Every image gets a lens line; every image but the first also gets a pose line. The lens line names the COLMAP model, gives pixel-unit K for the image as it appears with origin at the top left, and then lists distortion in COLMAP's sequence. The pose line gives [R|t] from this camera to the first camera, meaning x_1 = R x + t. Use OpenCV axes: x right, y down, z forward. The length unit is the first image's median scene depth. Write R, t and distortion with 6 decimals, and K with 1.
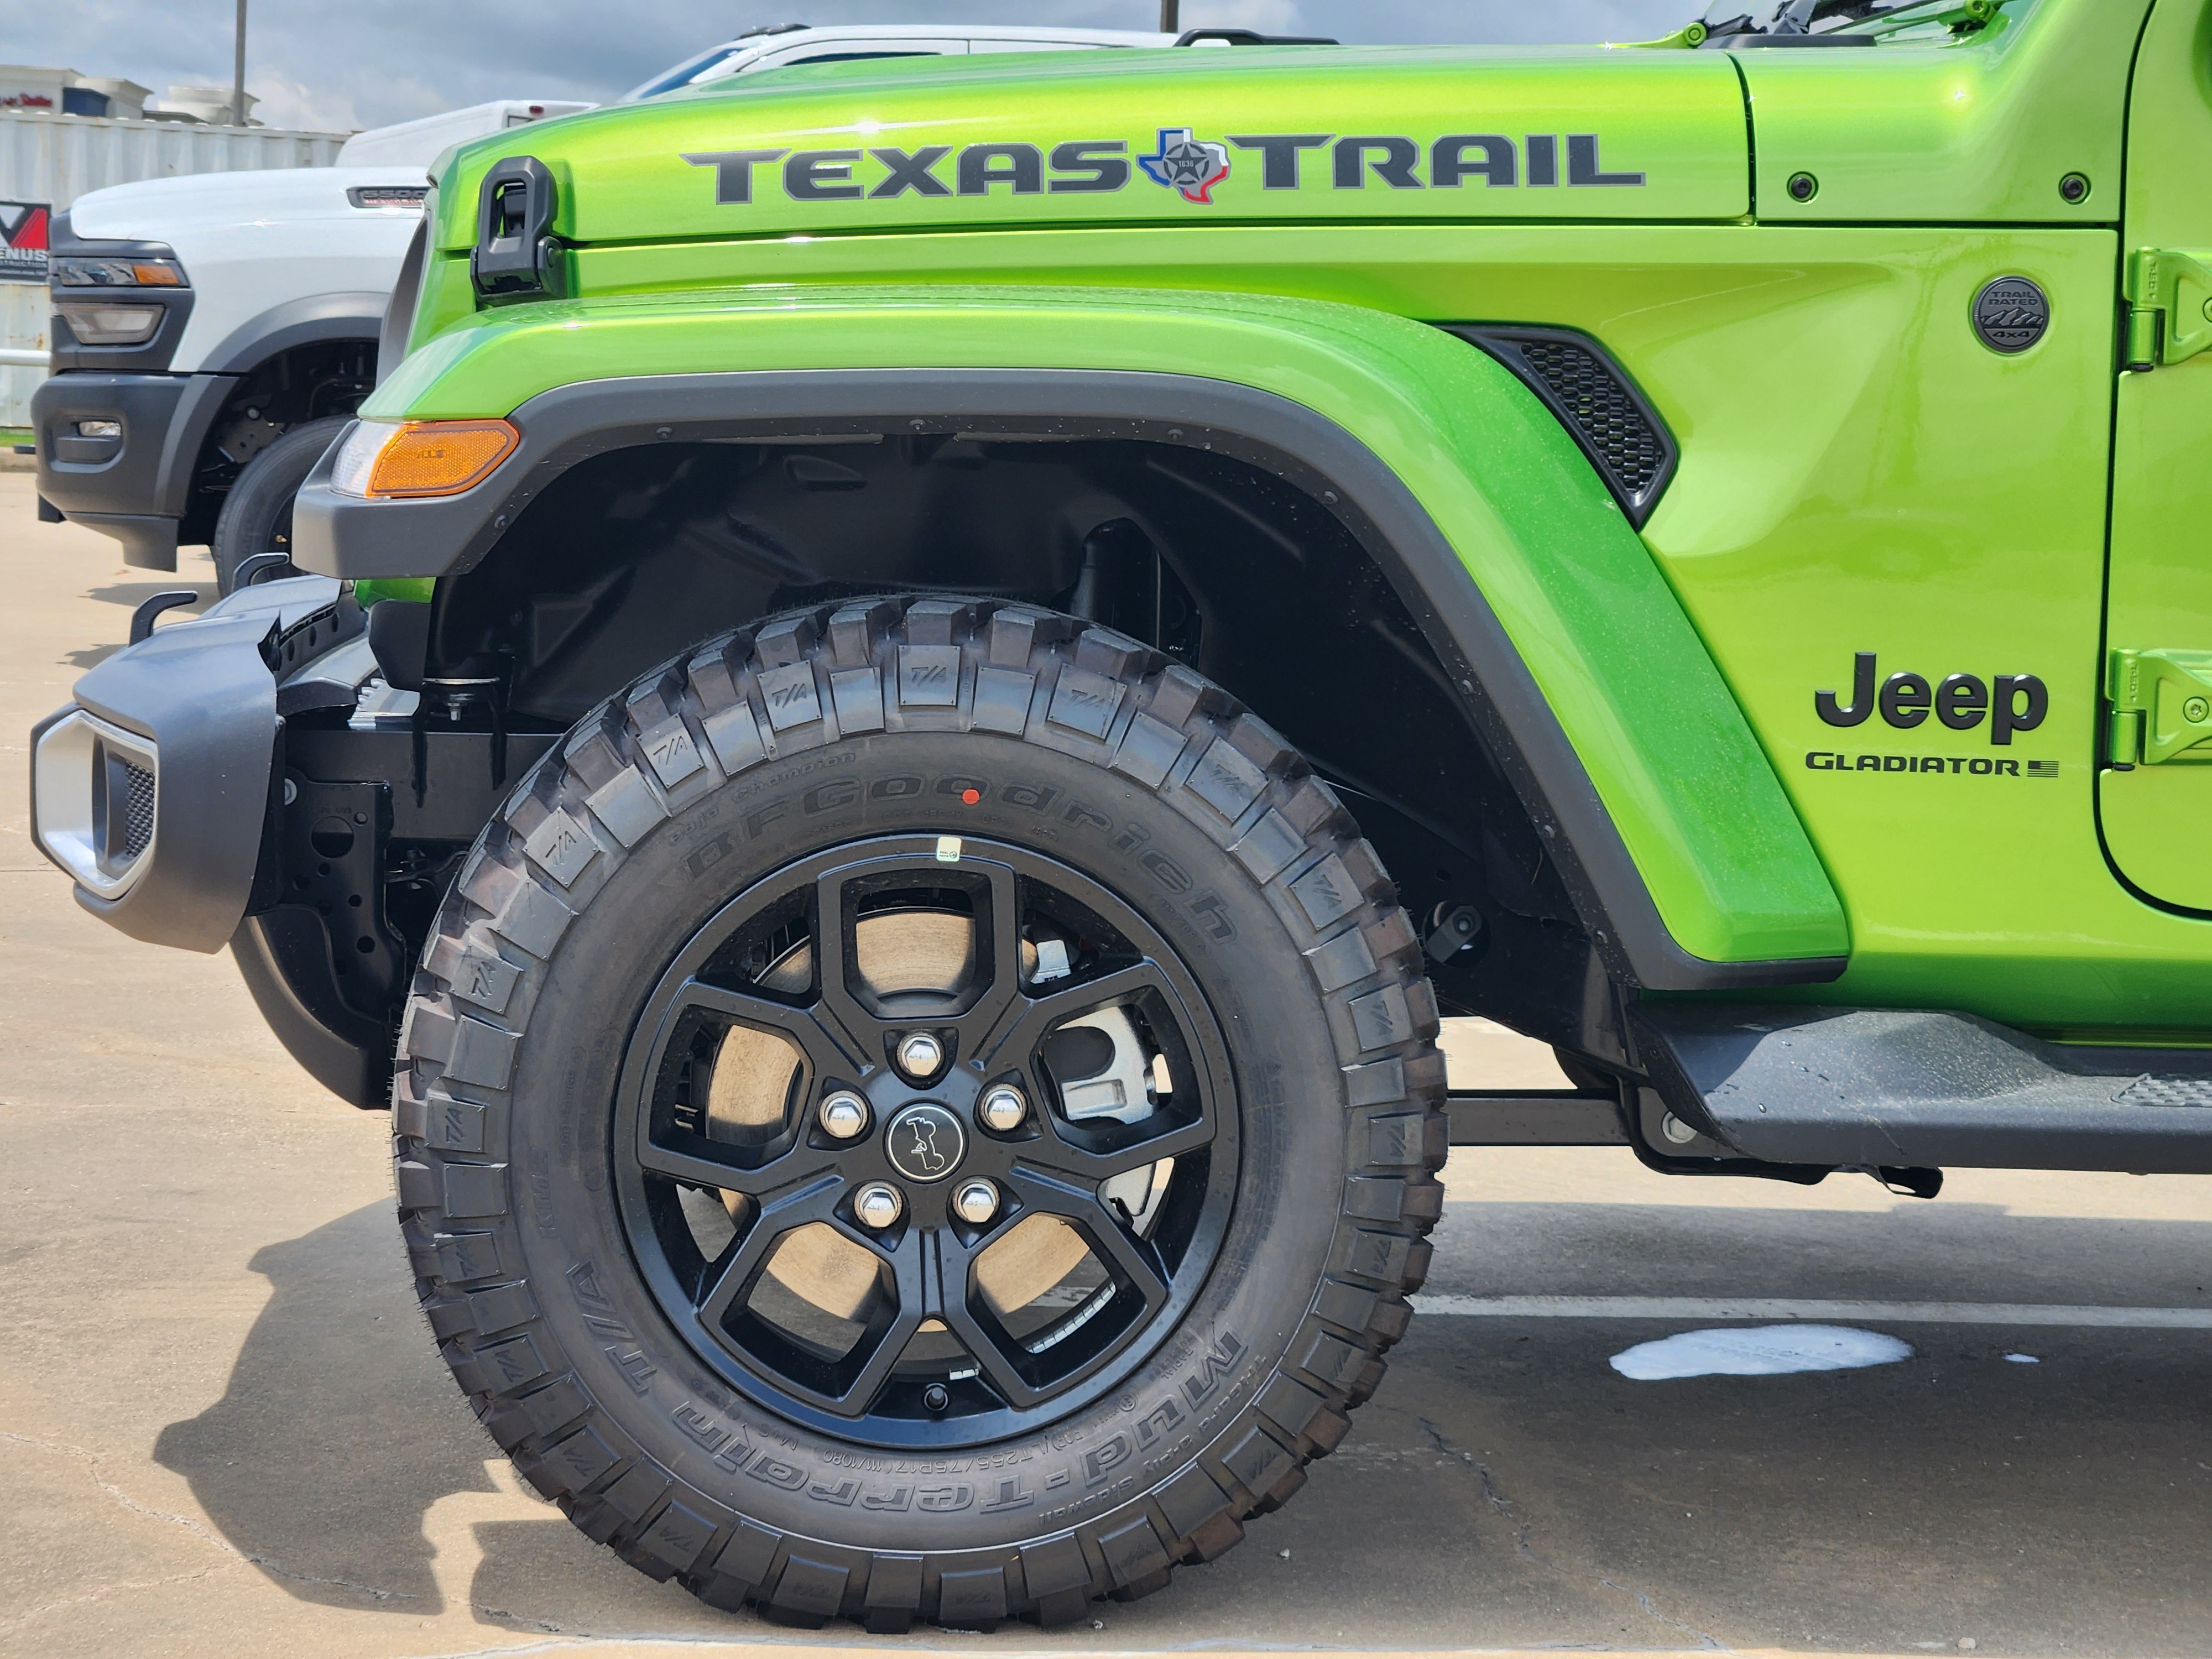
lens RADIAL K [[4529.7, 0, 1041.8], [0, 4529.7, 825.7], [0, 0, 1]] dist [-0.876493, 16.408862]
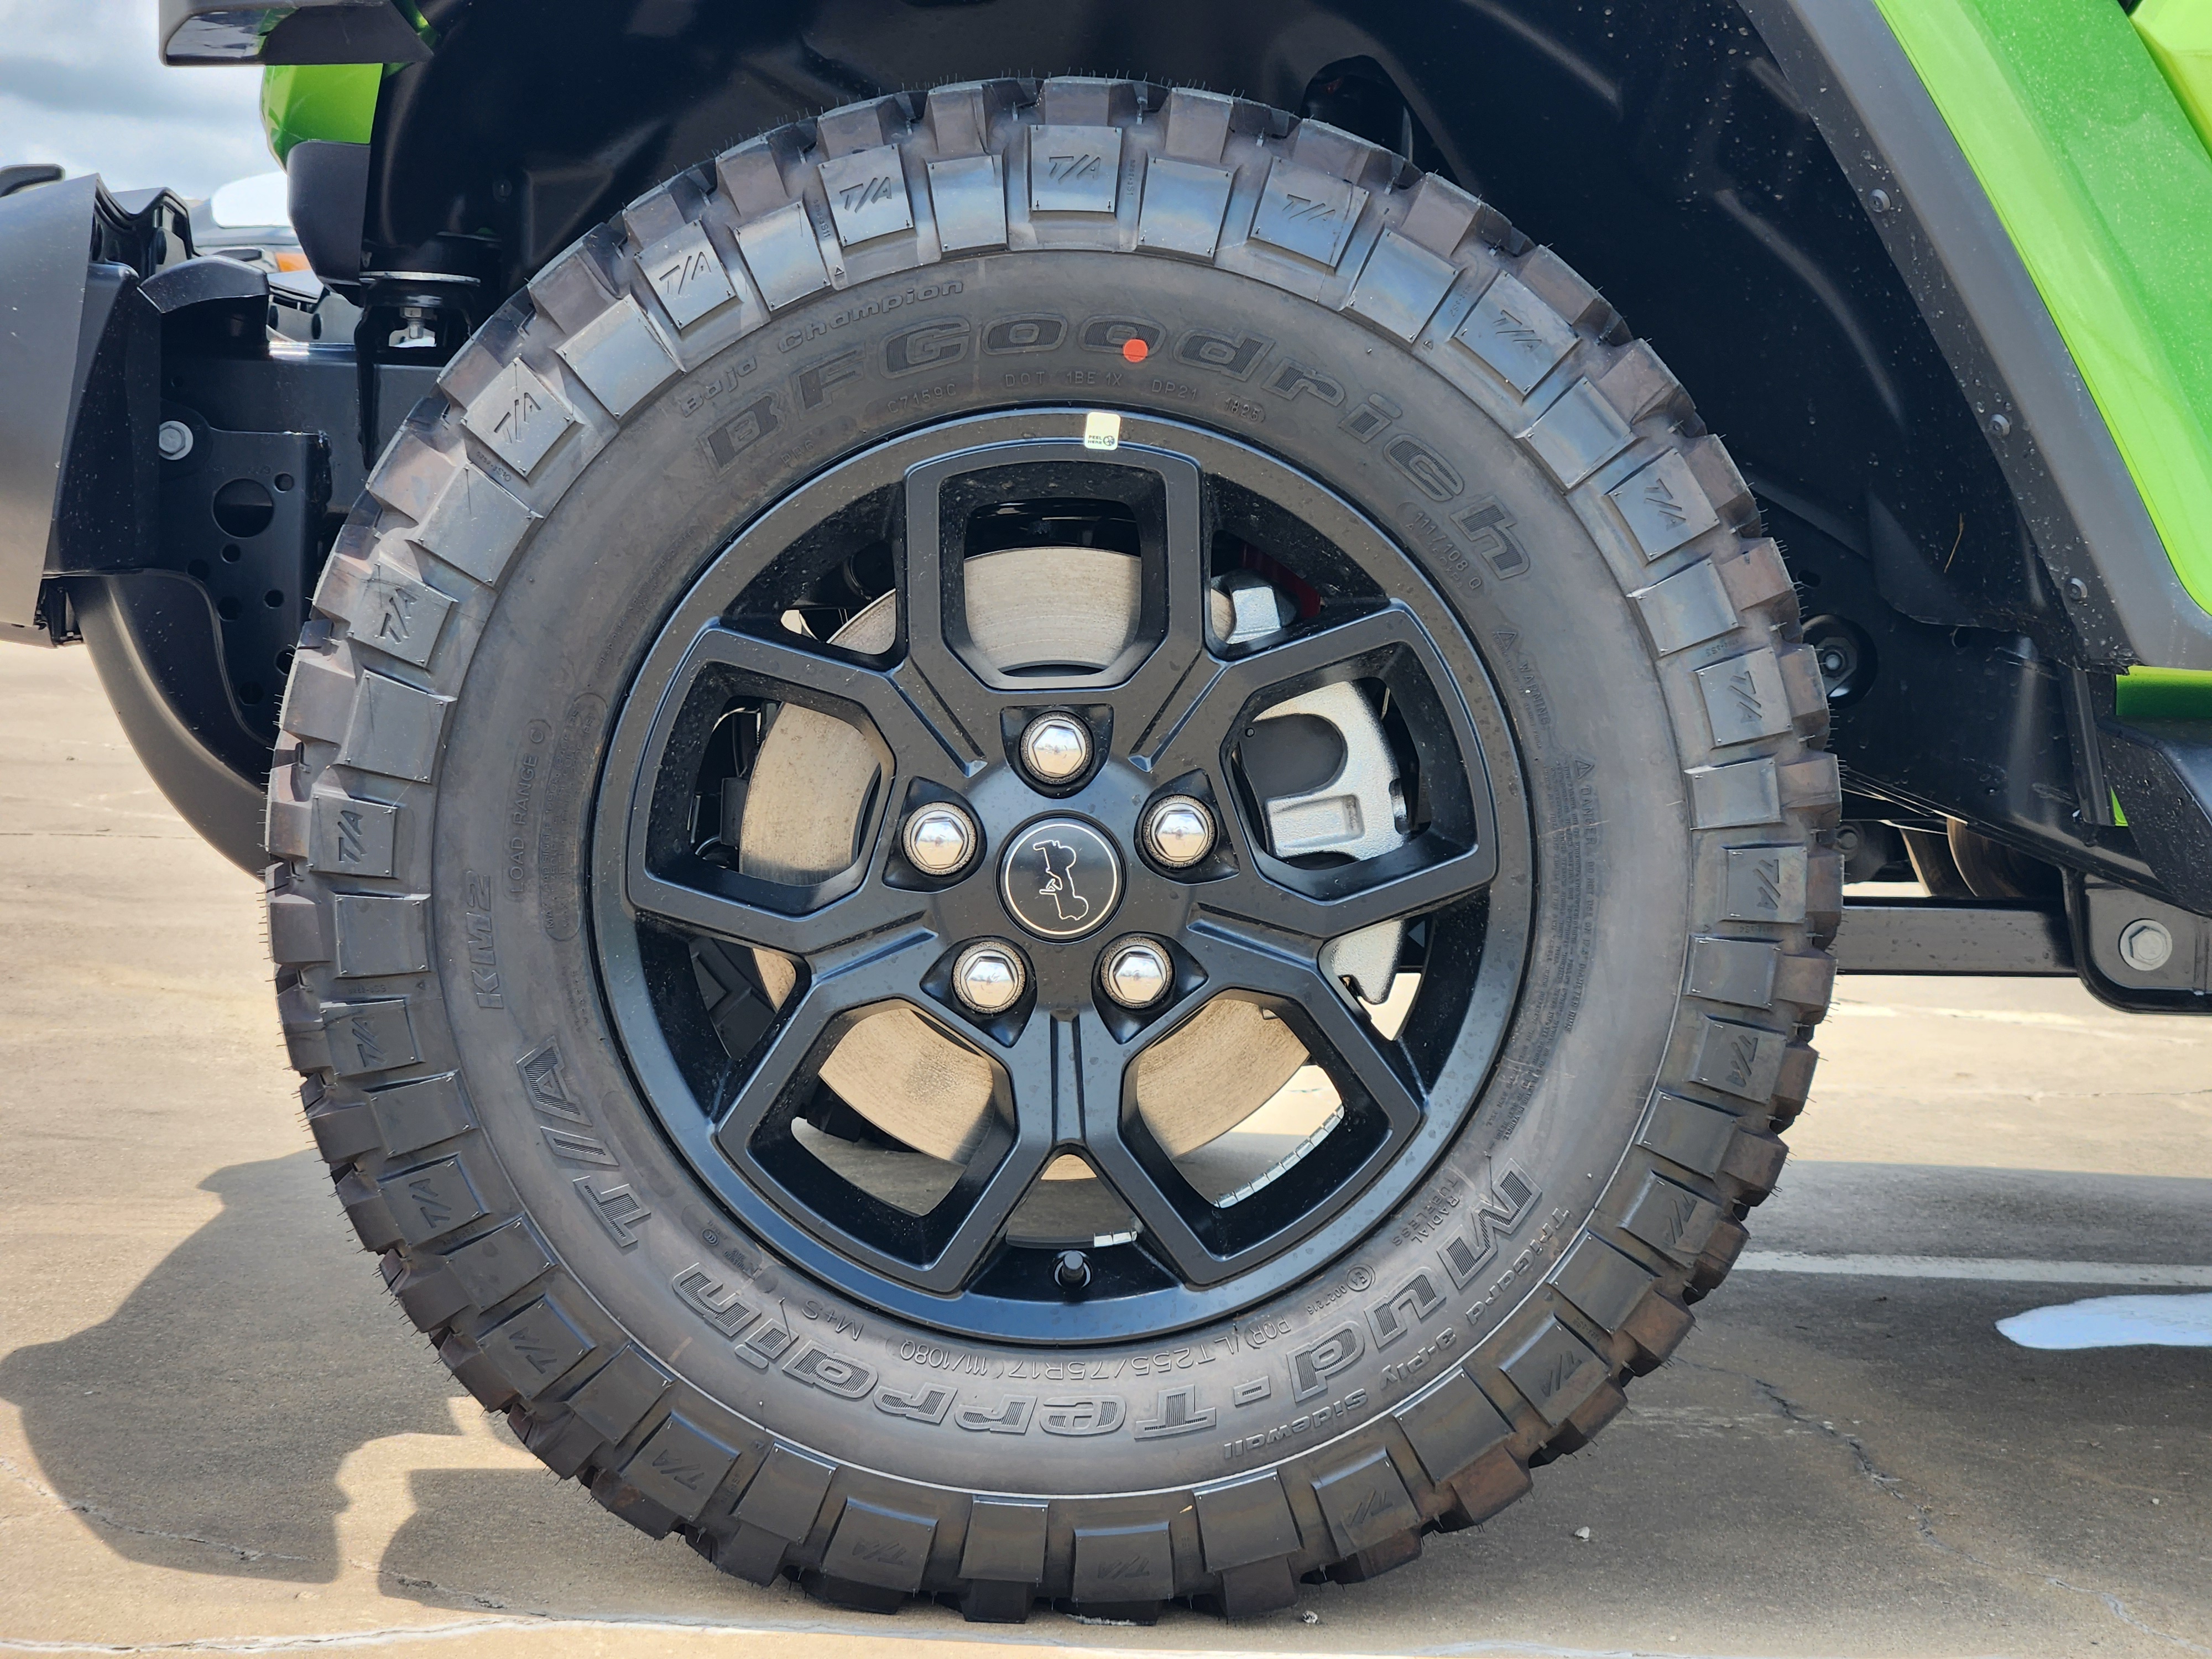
lens RADIAL K [[4447.2, 0, 1161.3], [0, 4447.2, 832.4], [0, 0, 1]] dist [-0.439362, 6.991891]
pose [[0.999677, 0.011669, -0.022590, 0.003841], [-0.012498, 0.999239, -0.036938, 0.087836], [0.022142, 0.037208, 0.999062, 0.343020]]
